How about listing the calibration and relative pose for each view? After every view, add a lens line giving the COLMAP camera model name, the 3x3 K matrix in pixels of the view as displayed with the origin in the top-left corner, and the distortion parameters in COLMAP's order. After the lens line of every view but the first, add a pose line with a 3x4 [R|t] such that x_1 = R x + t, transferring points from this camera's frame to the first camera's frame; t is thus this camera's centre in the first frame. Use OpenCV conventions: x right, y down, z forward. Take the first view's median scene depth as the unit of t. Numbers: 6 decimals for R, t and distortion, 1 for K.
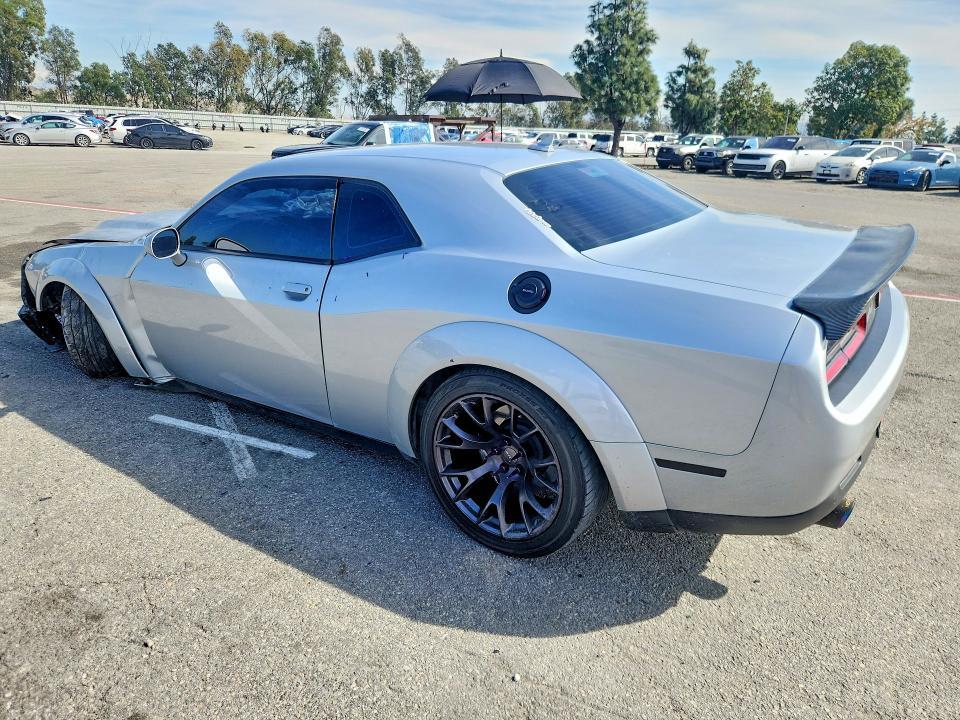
lens RADIAL K [[681.8, 0, 480.0], [0, 681.8, 360.0], [0, 0, 1]] dist [0.001746, -0.000480]
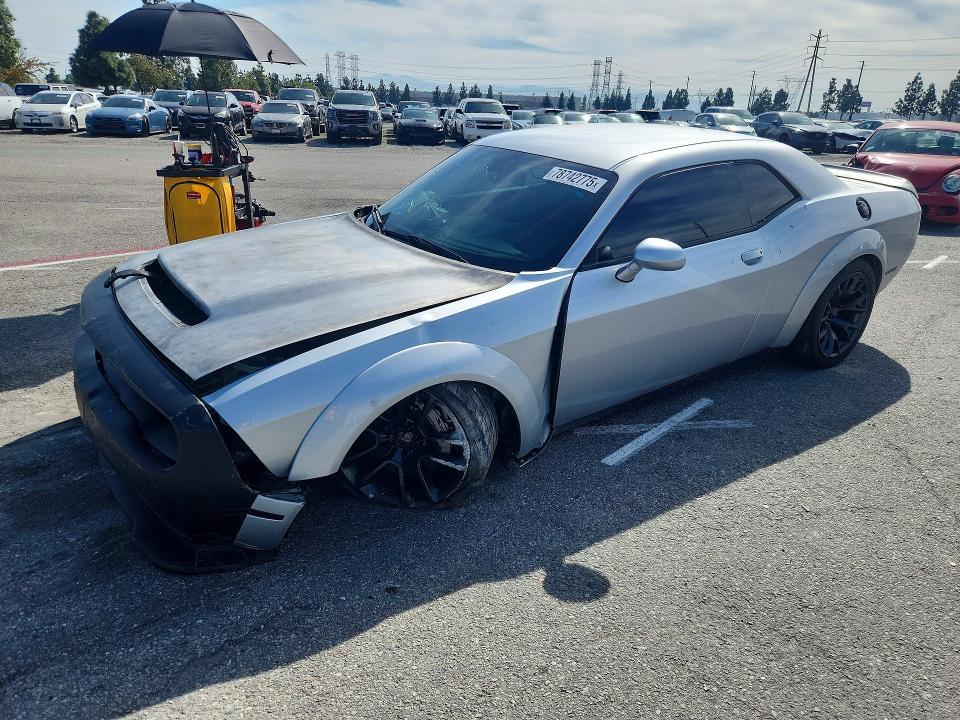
lens RADIAL K [[681.8, 0, 480.0], [0, 681.8, 360.0], [0, 0, 1]] dist [0.001746, -0.000480]
pose [[0.320301, -0.351570, 0.879662, -0.251149], [0.278044, 0.922576, 0.267480, -0.063437], [-0.905593, 0.158911, 0.393254, 0.158735]]
